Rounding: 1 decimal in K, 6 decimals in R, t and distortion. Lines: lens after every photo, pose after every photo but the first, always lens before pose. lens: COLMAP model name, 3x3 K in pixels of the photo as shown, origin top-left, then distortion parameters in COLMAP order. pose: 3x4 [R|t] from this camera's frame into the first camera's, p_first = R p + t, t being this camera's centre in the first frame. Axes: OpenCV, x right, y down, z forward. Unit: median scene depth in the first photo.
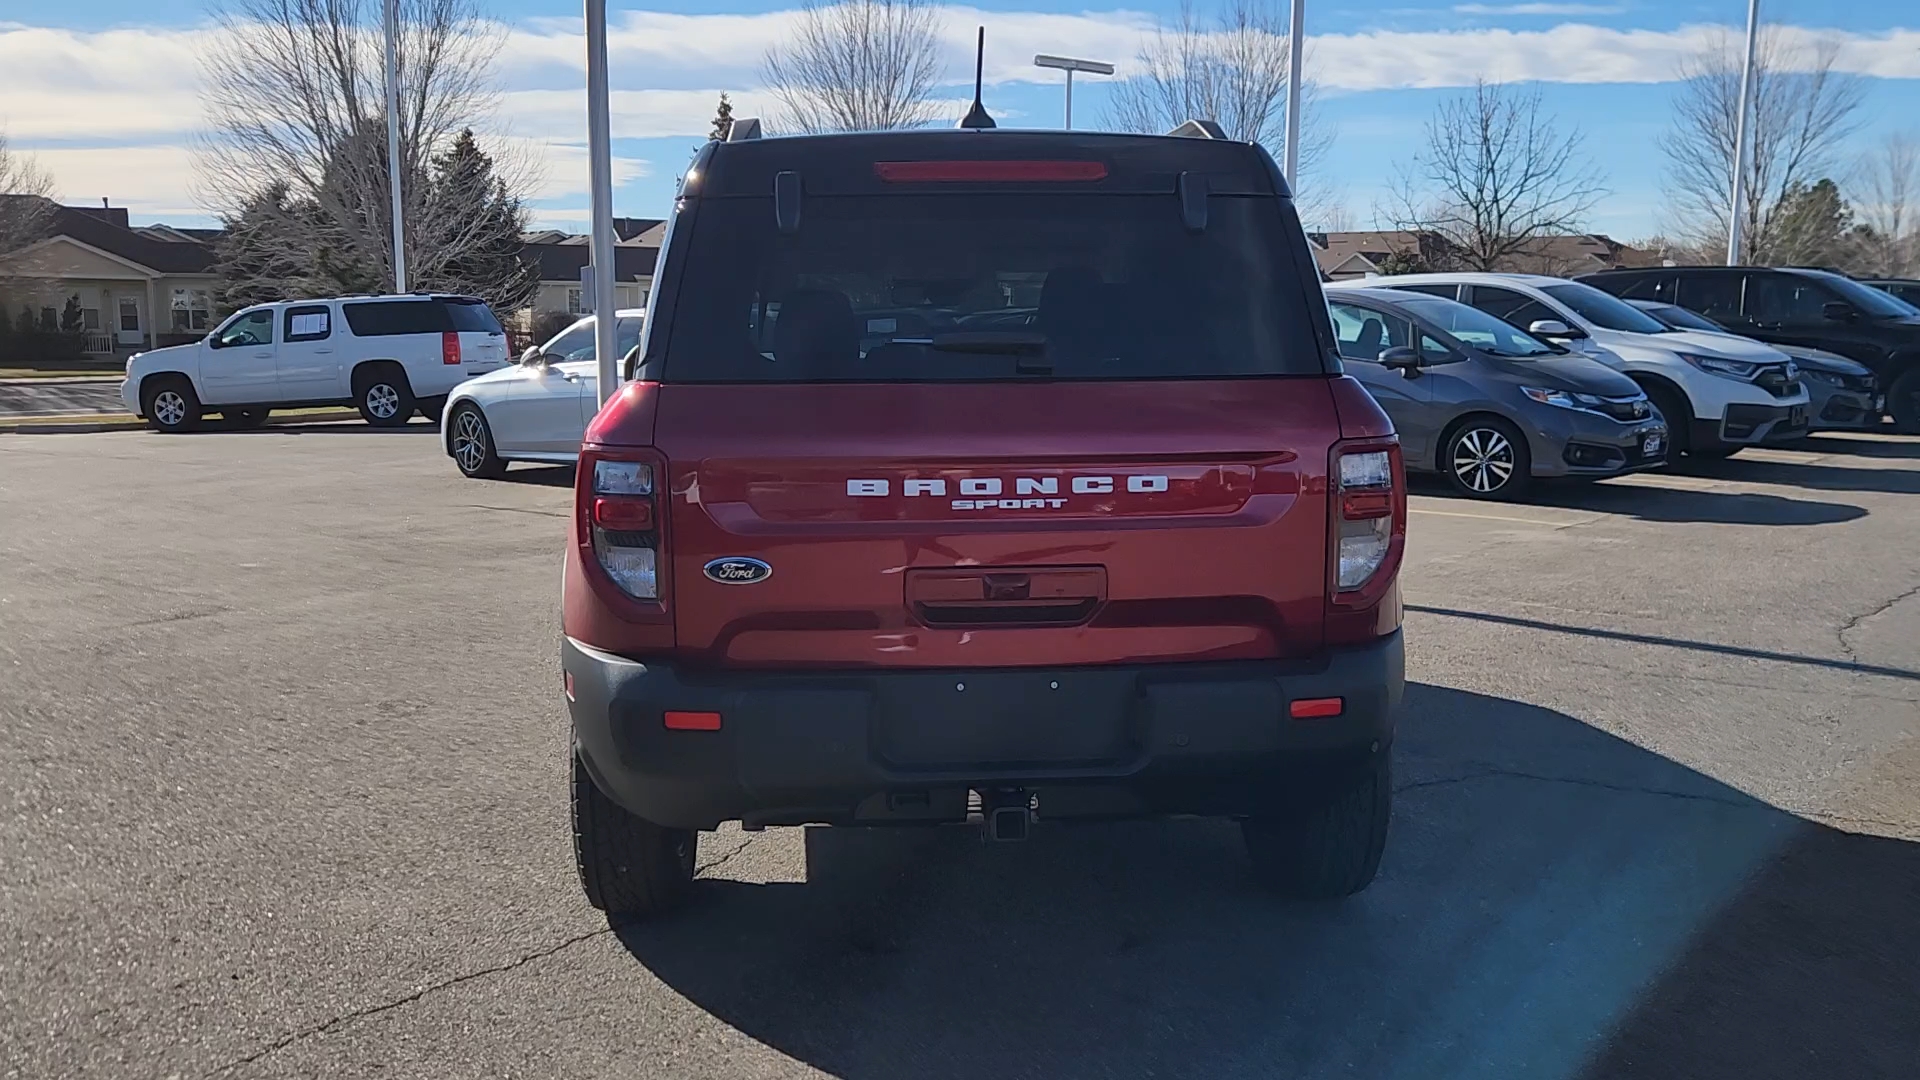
lens RADIAL K [[1626.9, 0, 951.8], [0, 1626.9, 545.0], [0, 0, 1]] dist [0.038427, -0.029270]
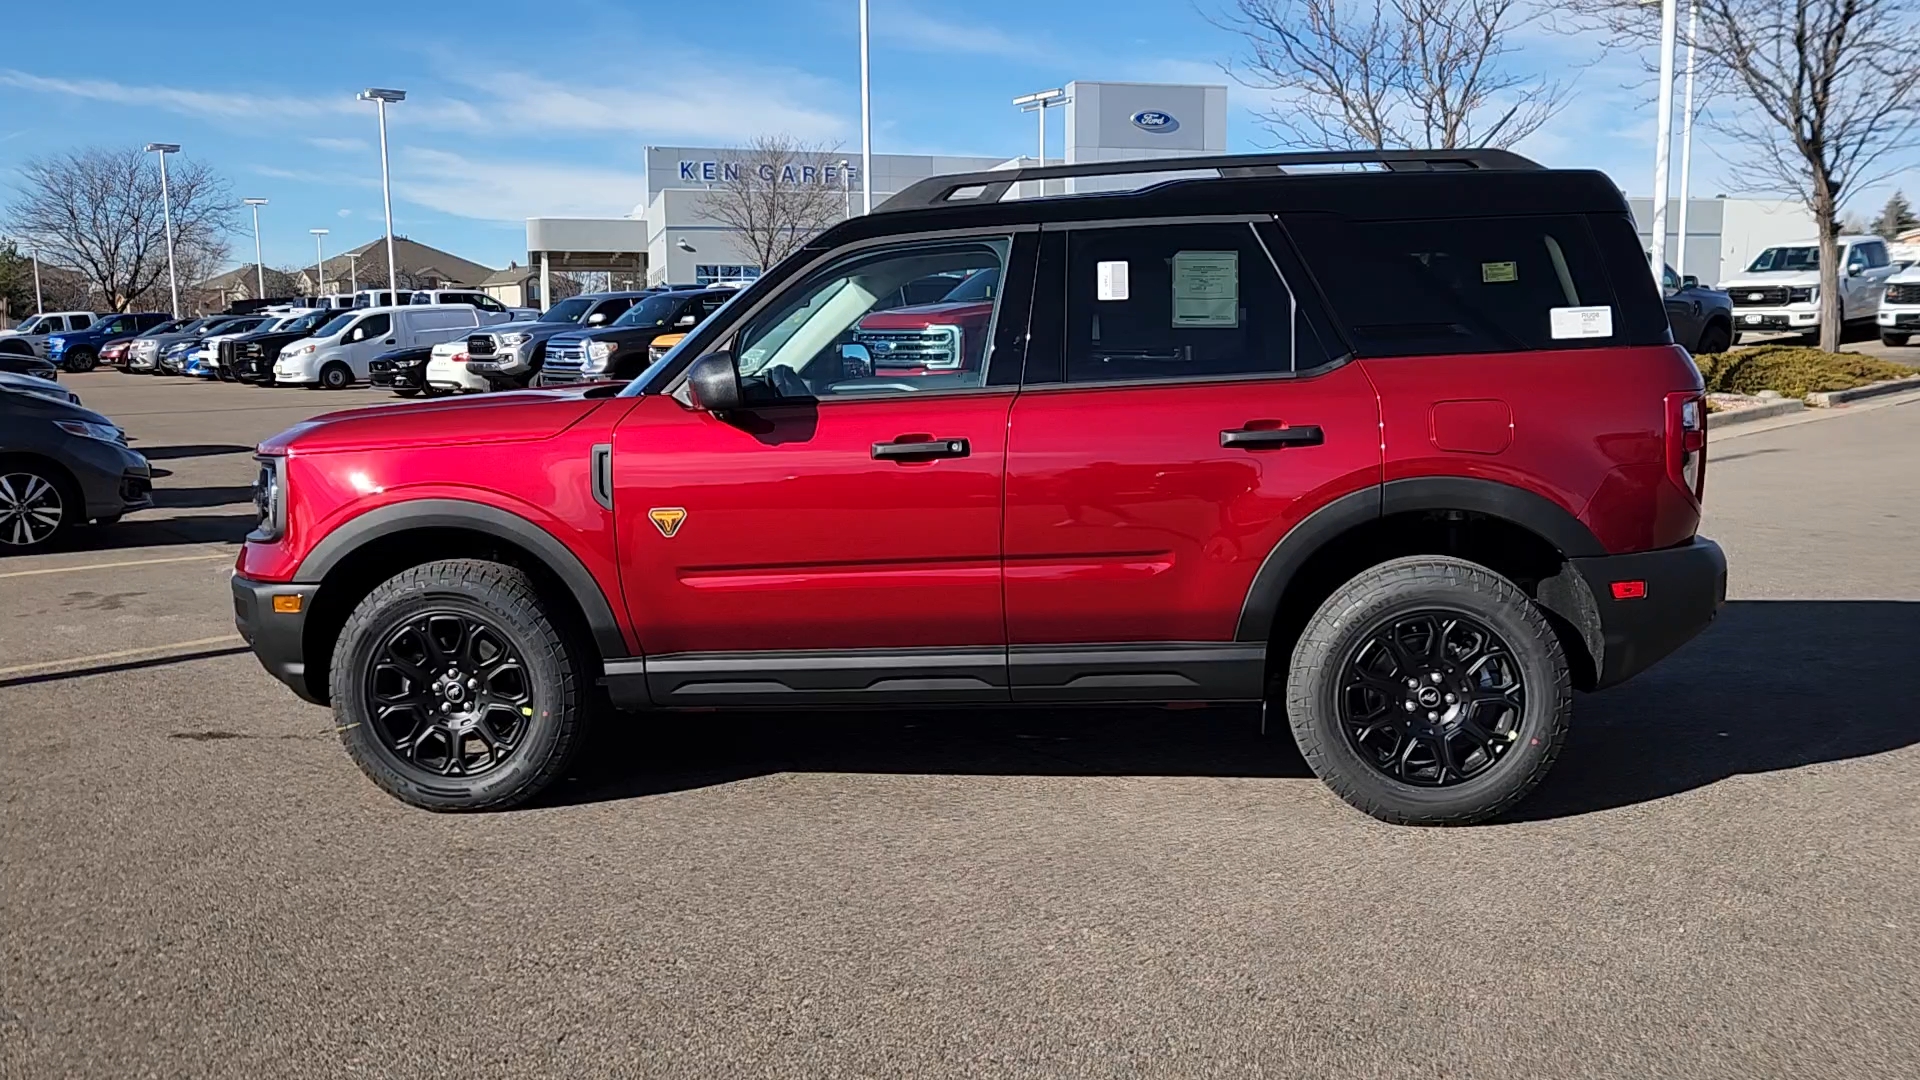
lens RADIAL K [[1626.9, 0, 954.2], [0, 1626.9, 532.0], [0, 0, 1]] dist [0.038427, -0.029270]
pose [[0.162295, -0.121315, 0.979256, -1.212877], [0.156057, 0.983079, 0.095925, -0.125626], [-0.974324, 0.137252, 0.178481, 0.998301]]
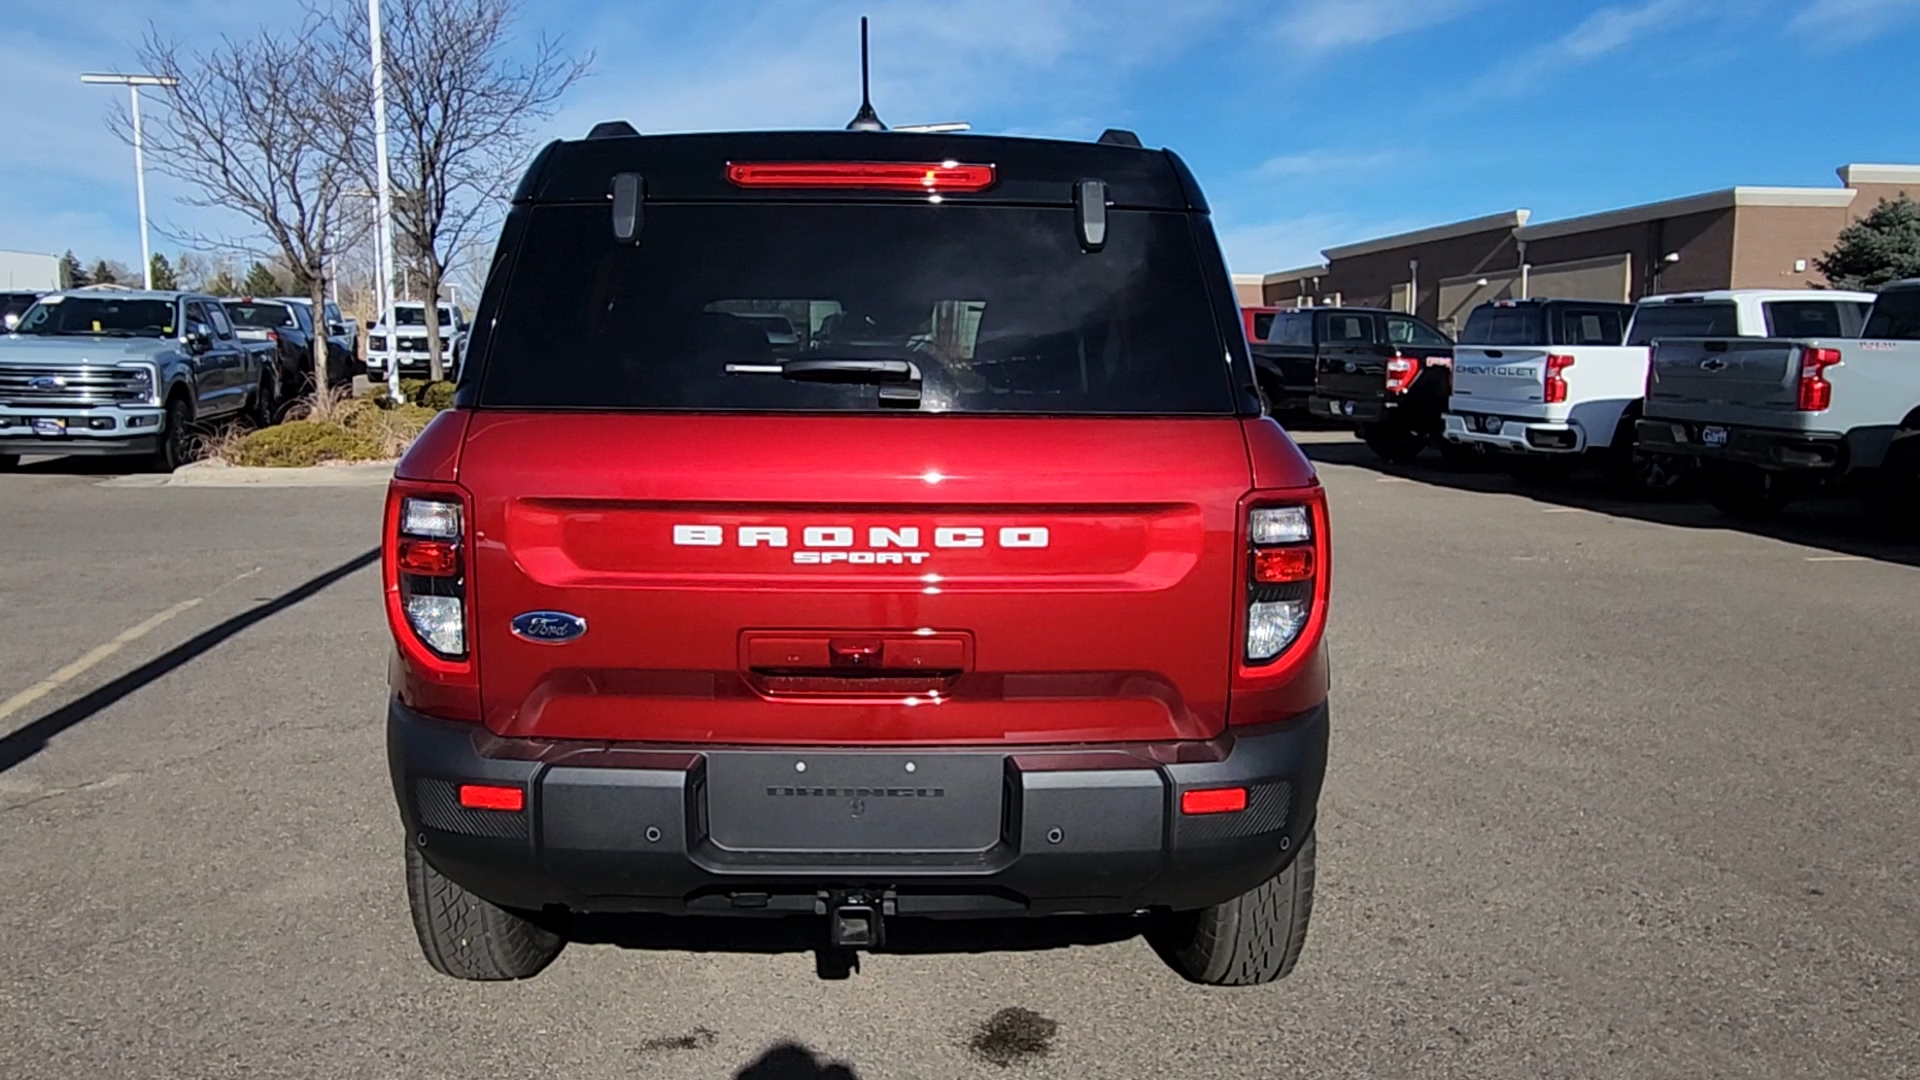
lens RADIAL K [[1439.7, 0, 913.2], [0, 1439.7, 512.3], [0, 0, 1]] dist [0.025046, -0.007195]
pose [[0.998309, 0.020958, -0.054214, 0.073830], [-0.021888, 0.999622, -0.016622, -0.026399], [0.053845, 0.017780, 0.998391, 0.170923]]
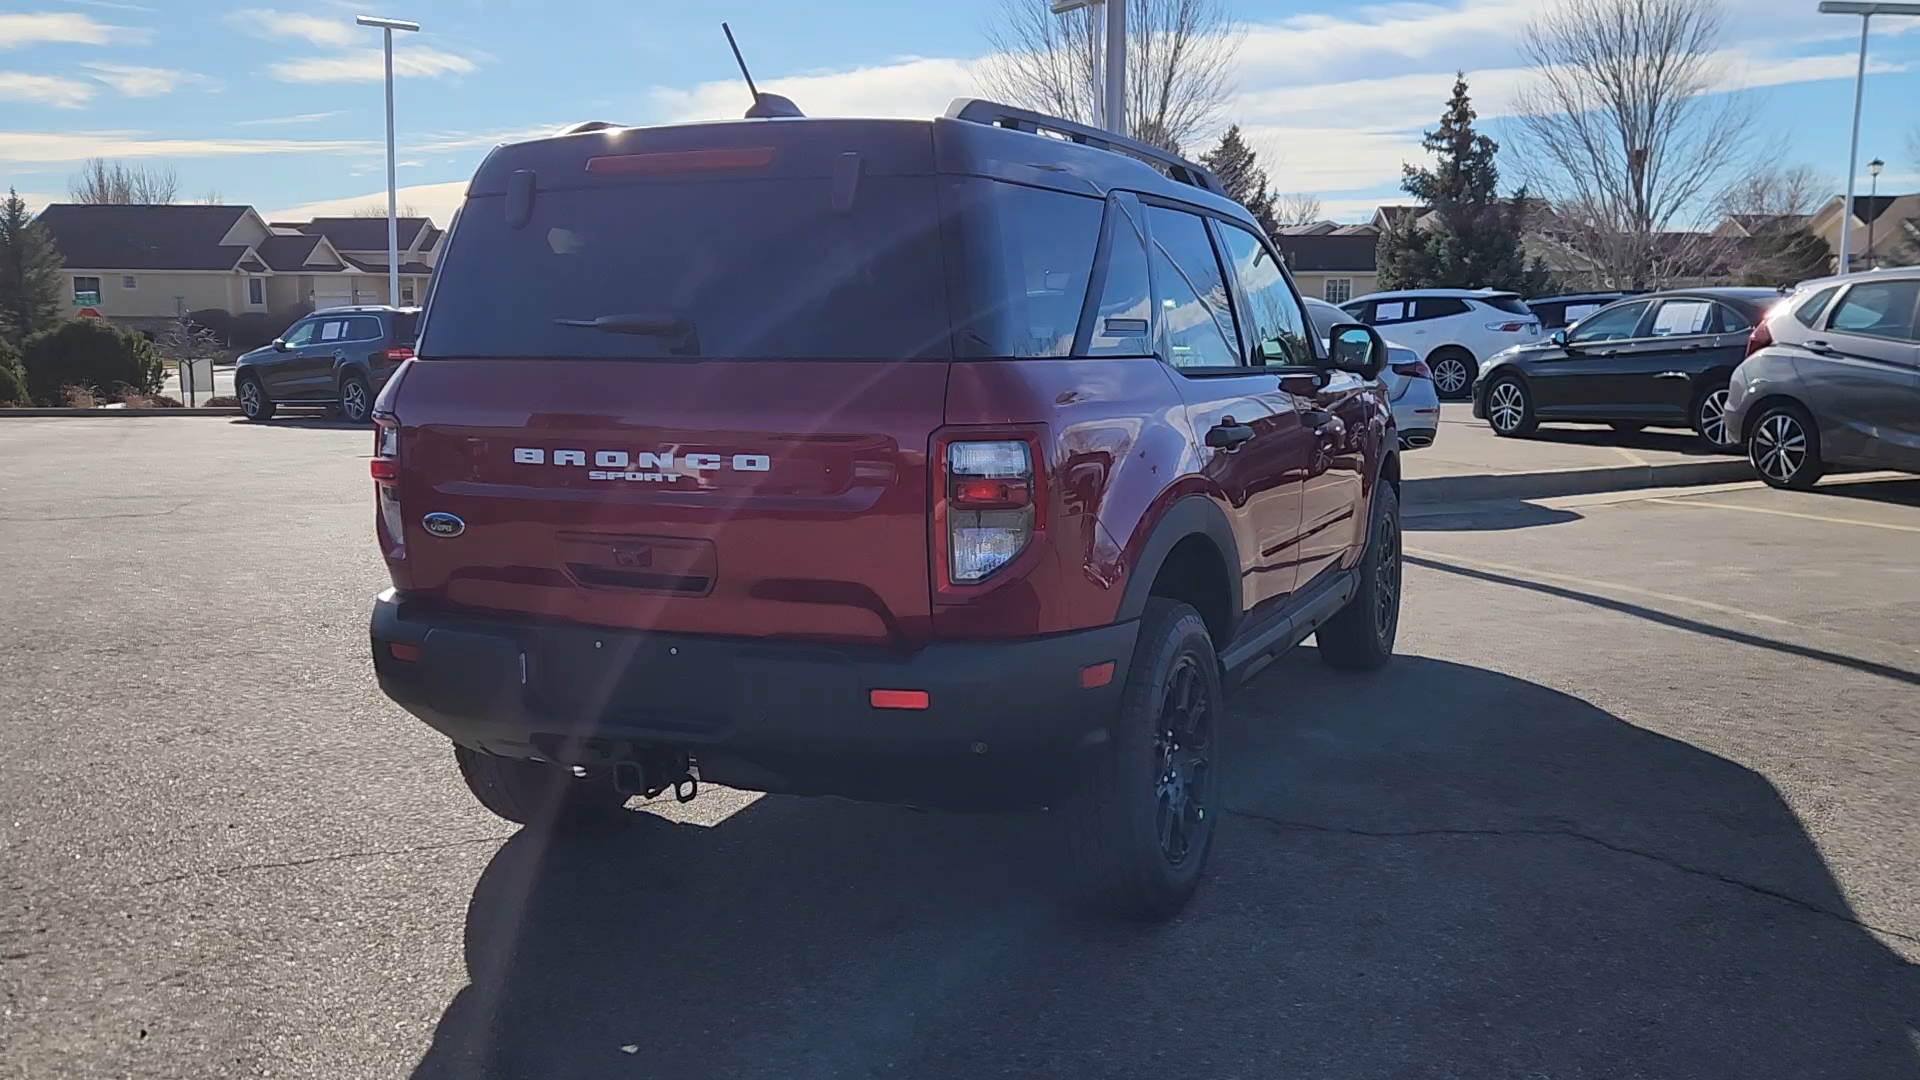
lens RADIAL K [[1626.9, 0, 951.8], [0, 1626.9, 544.2], [0, 0, 1]] dist [0.038427, -0.029270]
pose [[0.886357, 0.061436, -0.458908, 0.504018], [-0.059094, 0.998062, 0.019477, -0.010016], [0.459215, 0.009856, 0.888270, 0.109254]]
